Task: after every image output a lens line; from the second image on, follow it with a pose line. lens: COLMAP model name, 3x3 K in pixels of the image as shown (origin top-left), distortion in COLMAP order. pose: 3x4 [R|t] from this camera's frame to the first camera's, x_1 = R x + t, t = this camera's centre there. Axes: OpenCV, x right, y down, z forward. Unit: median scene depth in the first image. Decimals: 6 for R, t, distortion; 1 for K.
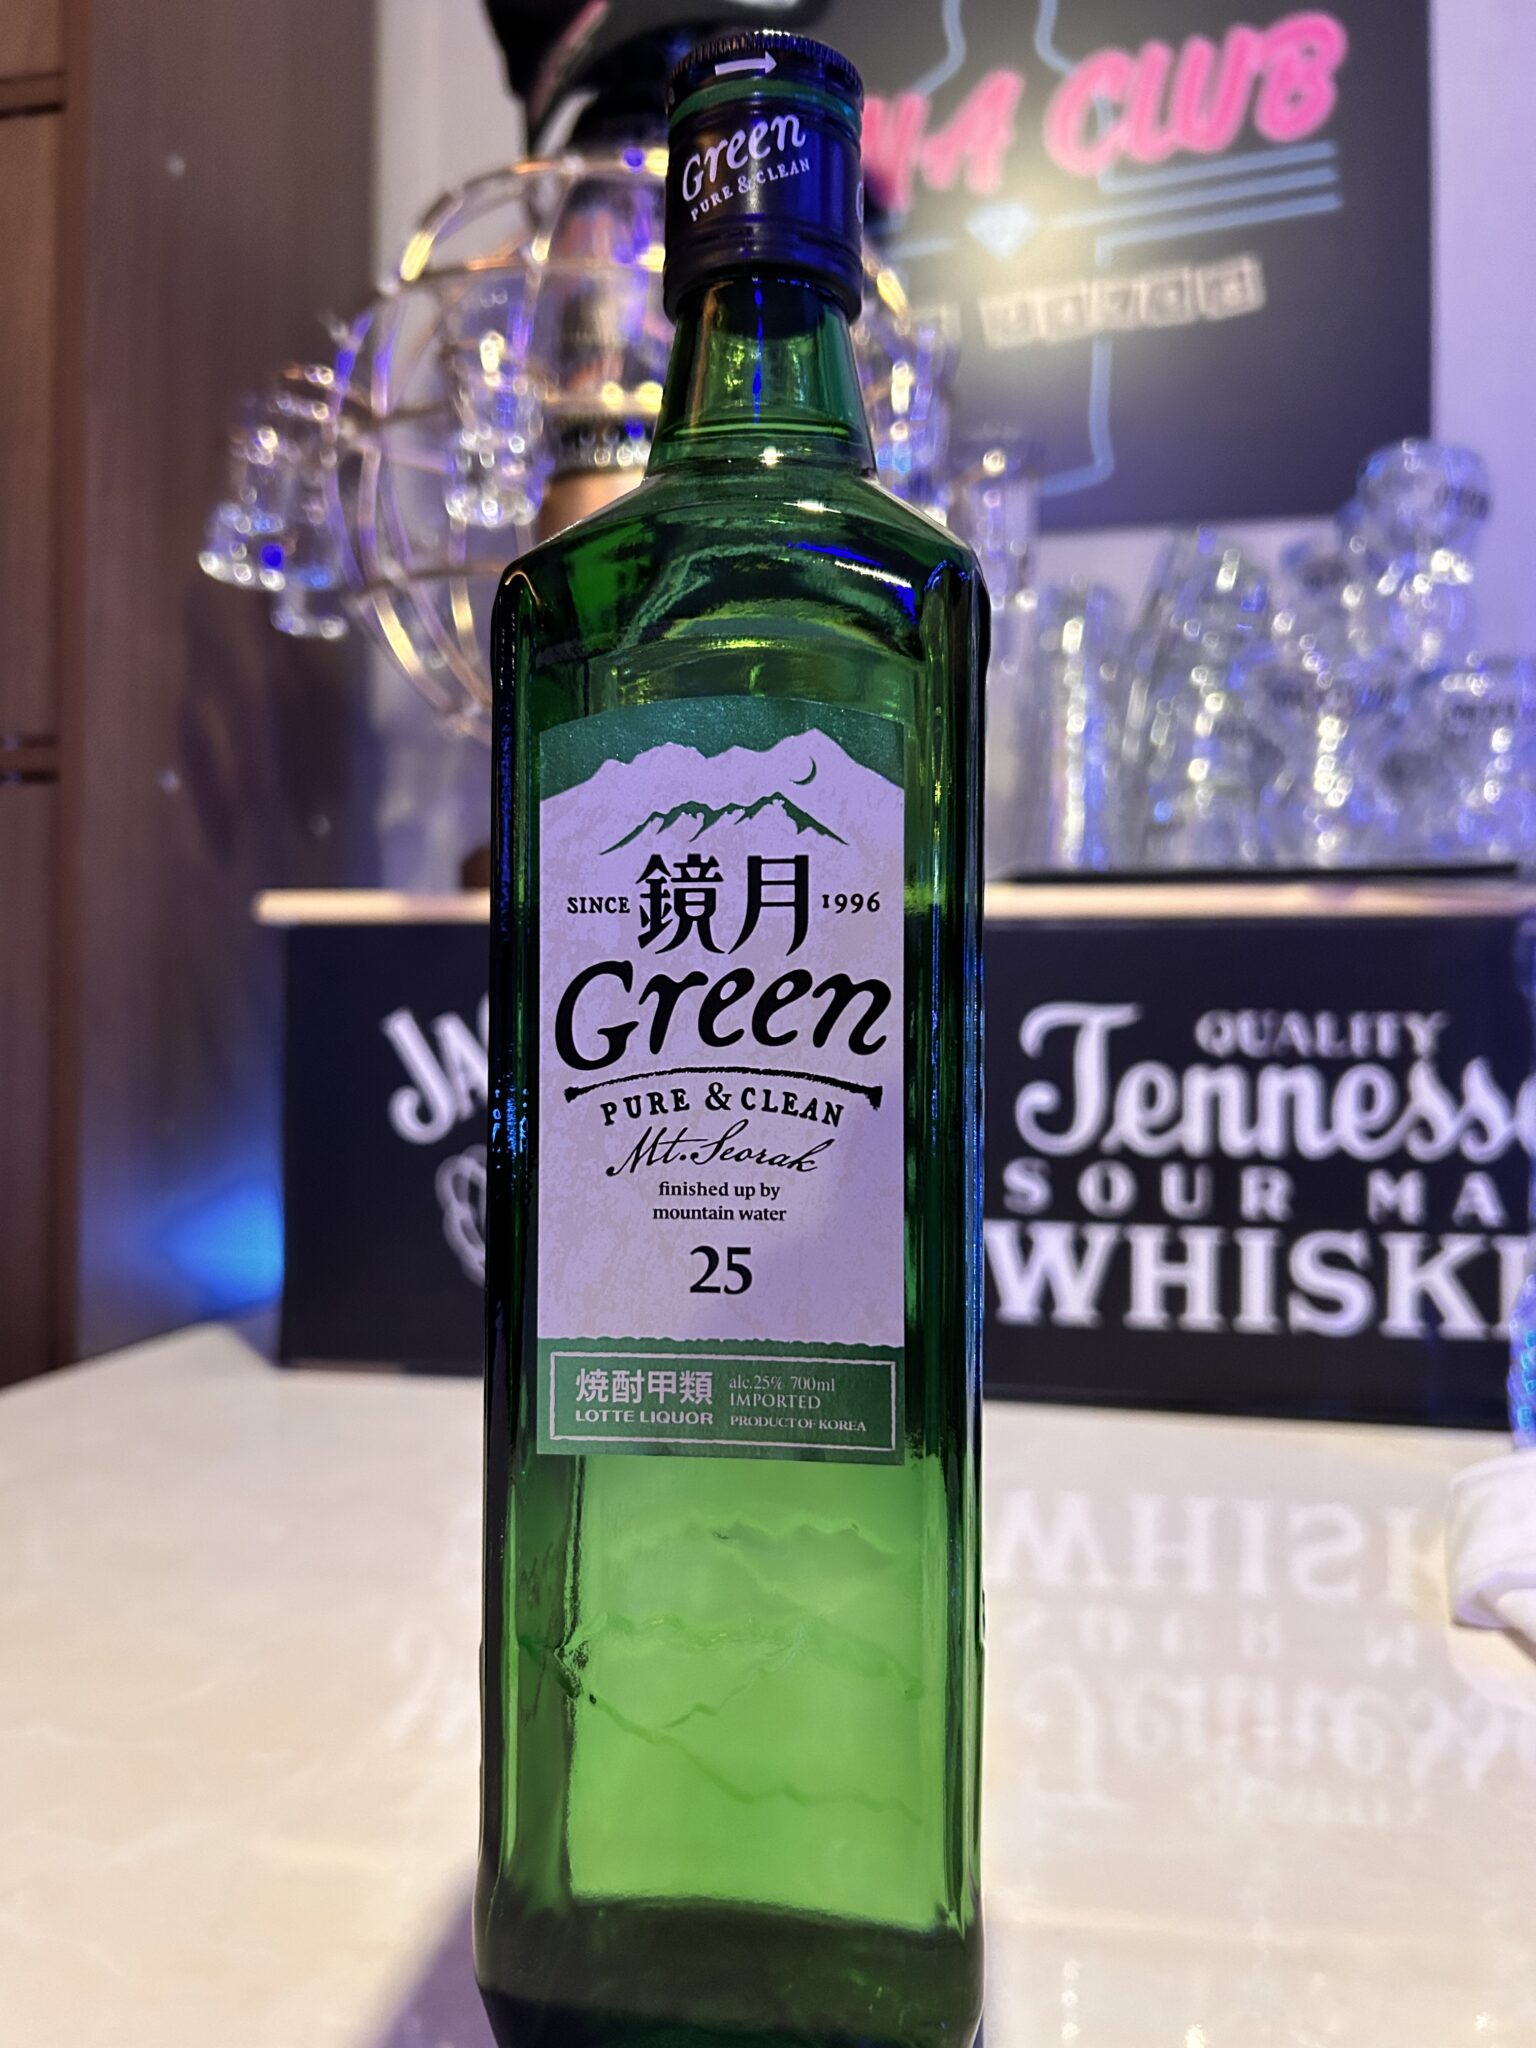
lens RADIAL K [[1556.3, 0, 766.3], [0, 1556.3, 1031.1], [0, 0, 1]] dist [-0.037319, 0.004735]
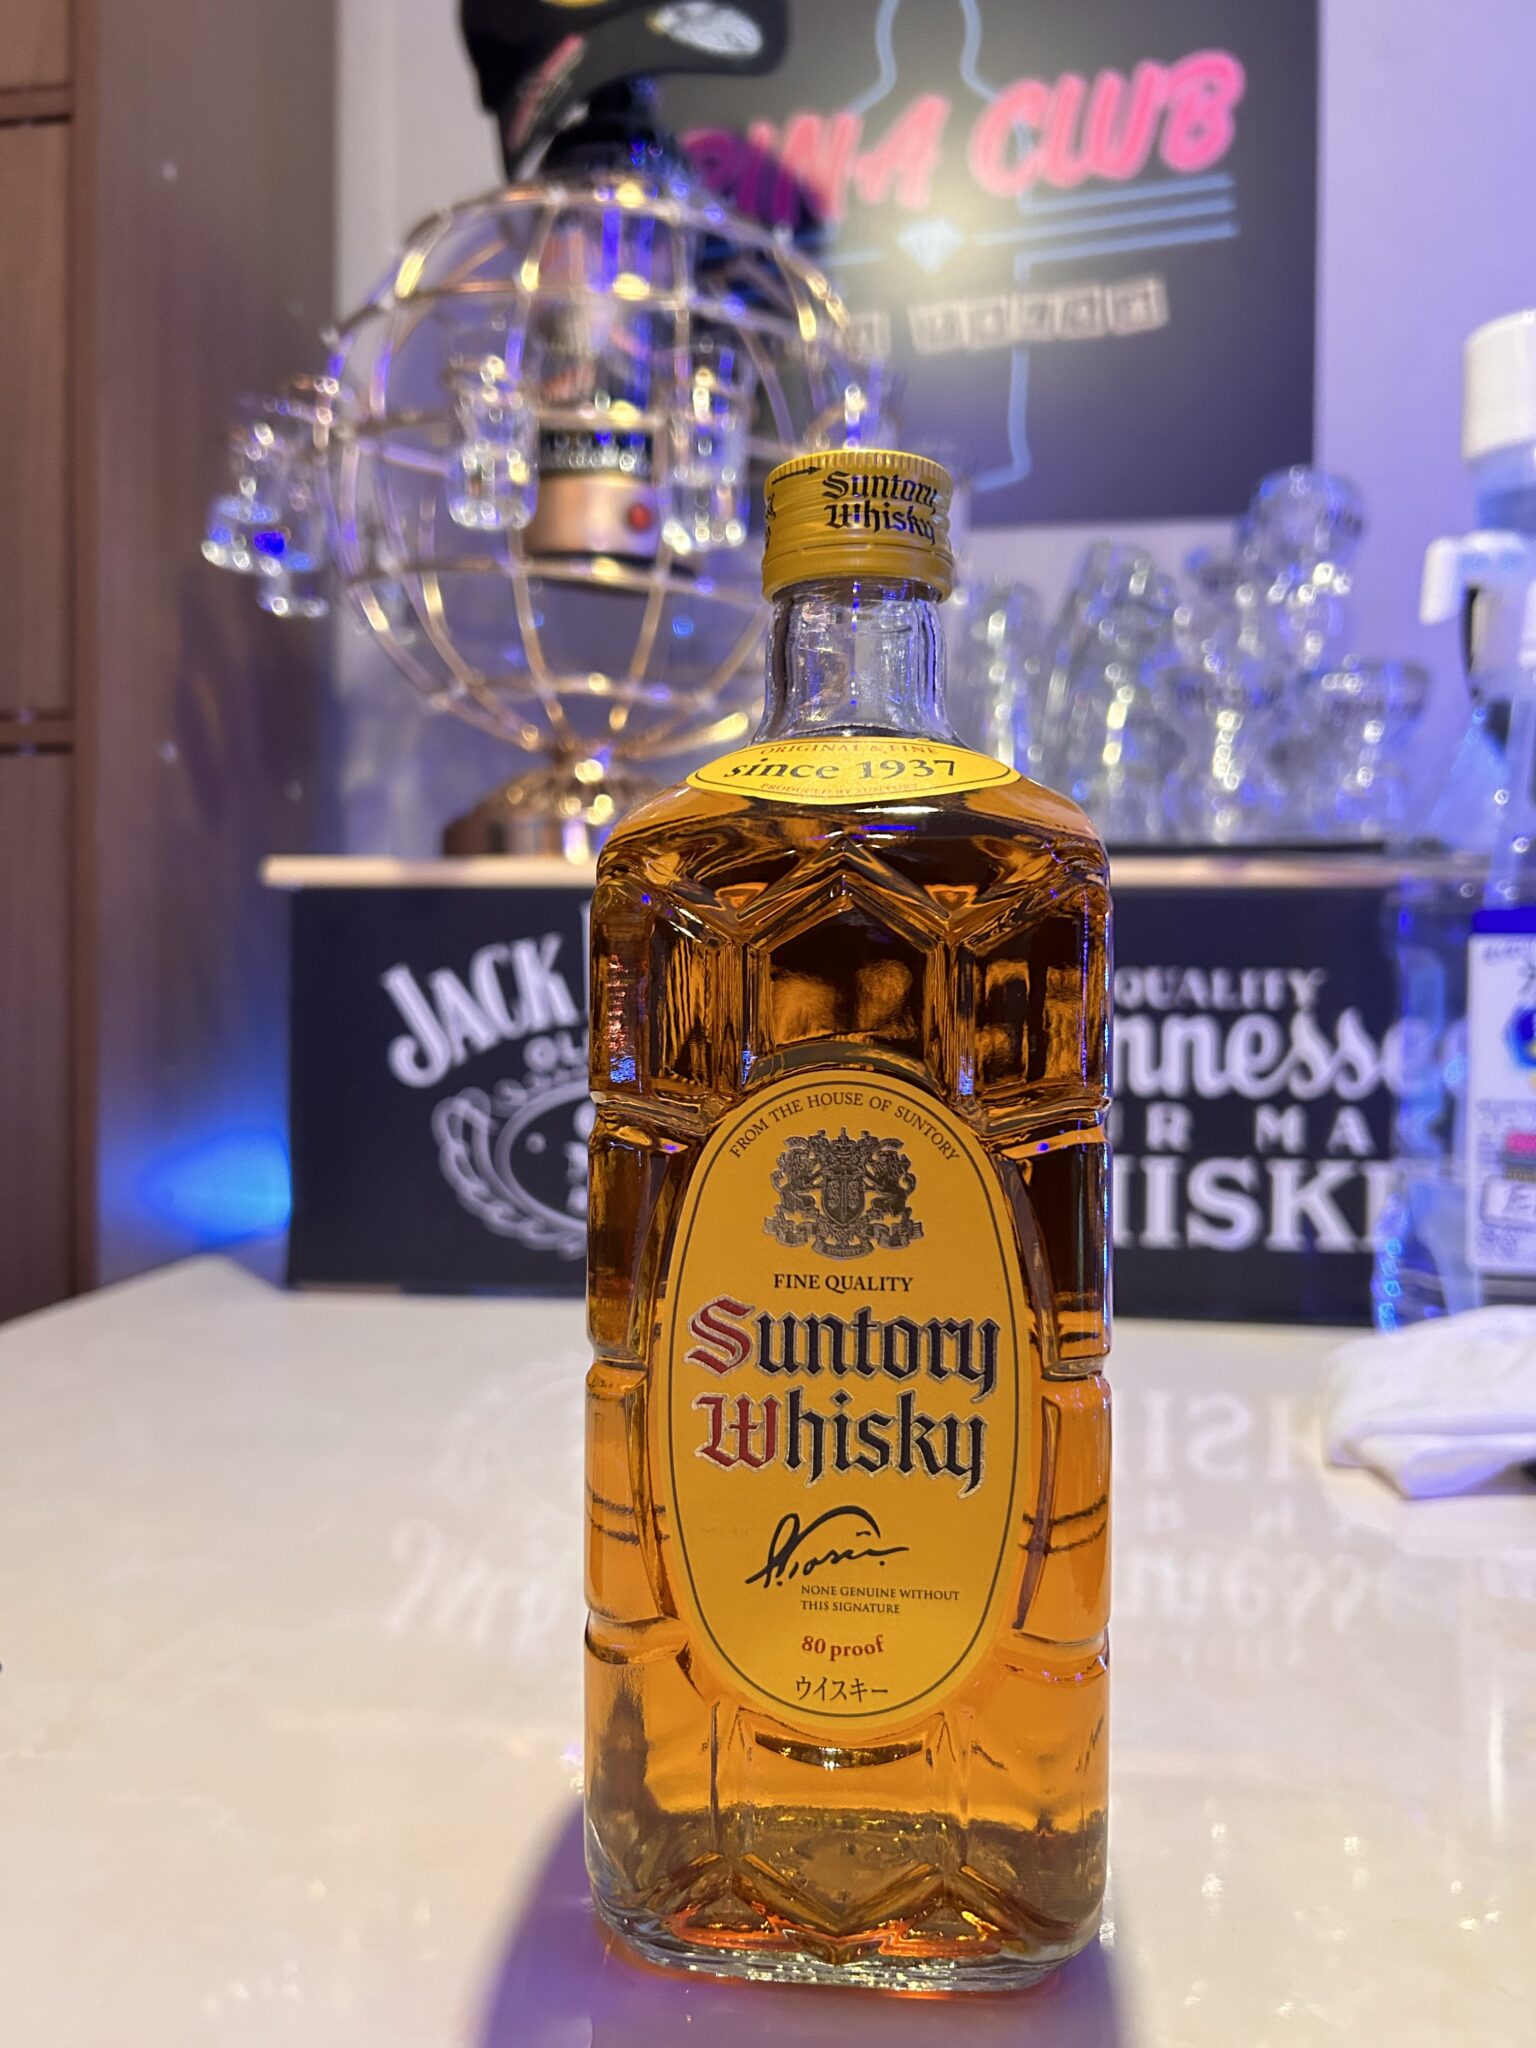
lens RADIAL K [[1556.3, 0, 769.7], [0, 1556.3, 1015.4], [0, 0, 1]] dist [-0.037319, 0.004735]
pose [[0.997453, -0.000241, 0.071320, -0.050400], [-0.001219, 0.999791, 0.020429, -0.001081], [-0.071310, -0.020464, 0.997244, -0.114599]]
